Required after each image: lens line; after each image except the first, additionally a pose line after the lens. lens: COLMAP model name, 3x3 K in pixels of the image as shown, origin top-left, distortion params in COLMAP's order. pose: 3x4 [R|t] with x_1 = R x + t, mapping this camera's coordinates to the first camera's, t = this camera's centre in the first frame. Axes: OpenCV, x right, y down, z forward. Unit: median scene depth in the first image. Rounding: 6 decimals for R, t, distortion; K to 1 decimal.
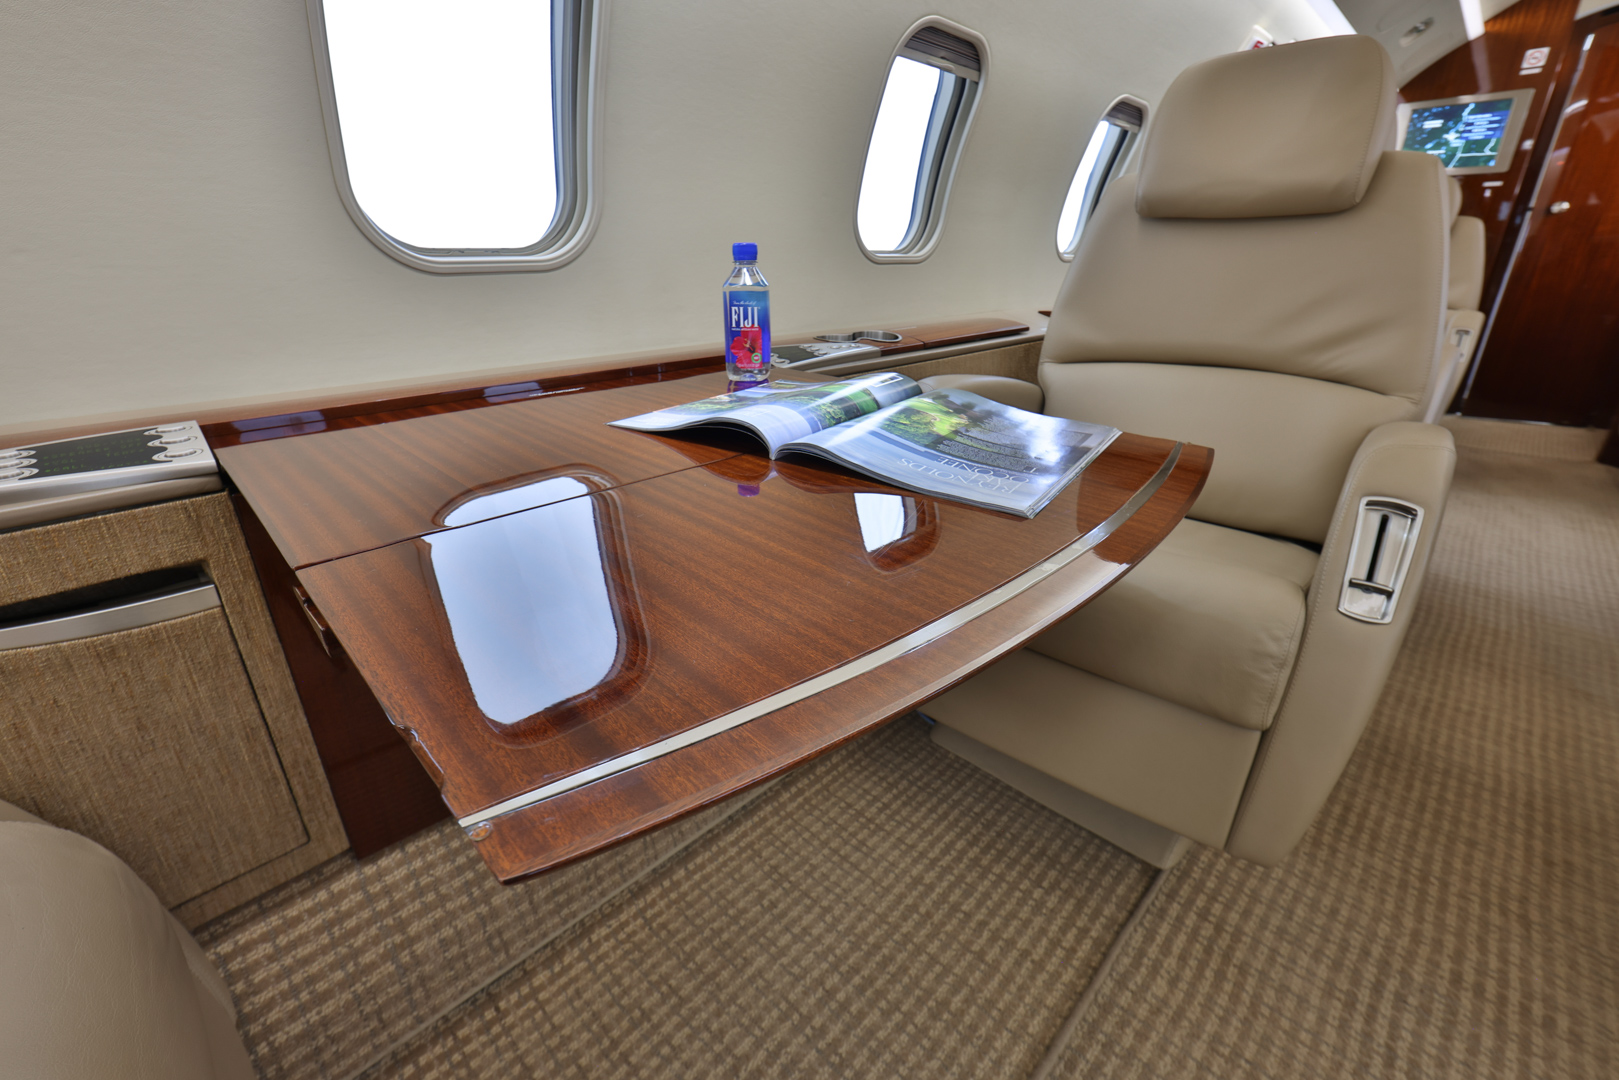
lens RADIAL K [[671.6, 0, 803.3], [0, 671.6, 529.3], [0, 0, 1]] dist [-0.021958, 0.004680]
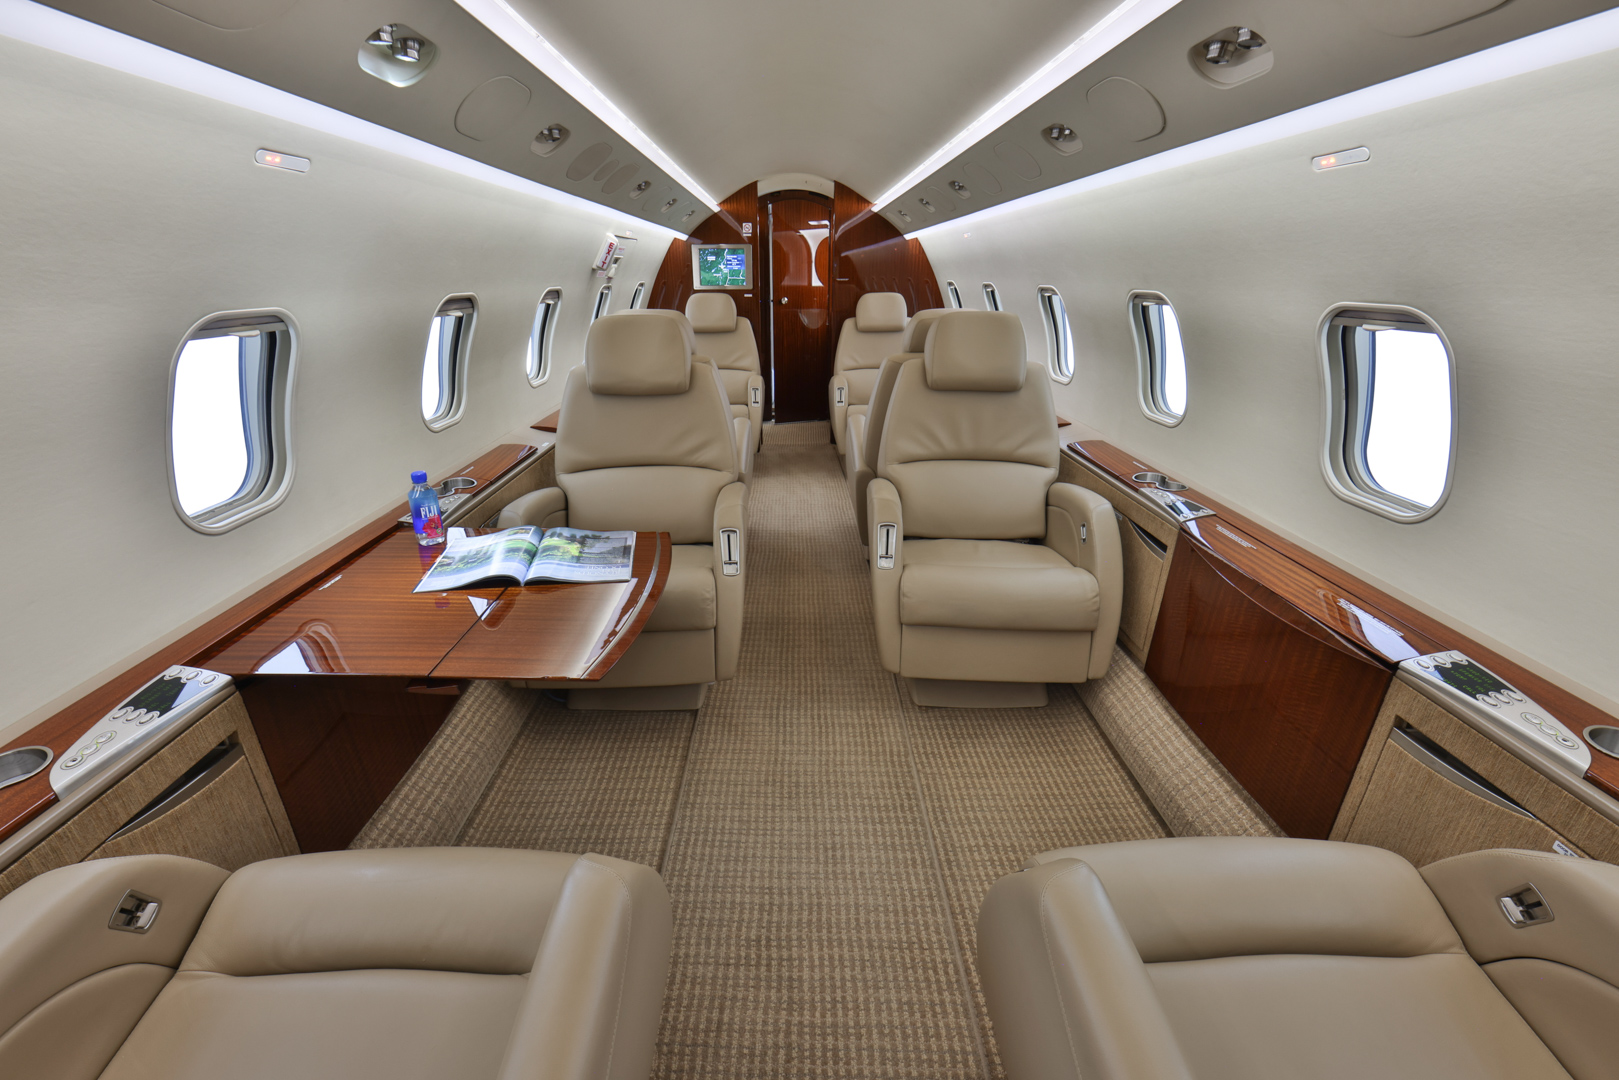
lens RADIAL K [[671.6, 0, 803.3], [0, 671.6, 529.3], [0, 0, 1]] dist [-0.021958, 0.004680]
pose [[0.691798, -0.246428, 0.678741, -0.622031], [0.259815, 0.961959, 0.084442, -0.160727], [-0.673730, 0.117930, 0.729507, -0.989266]]
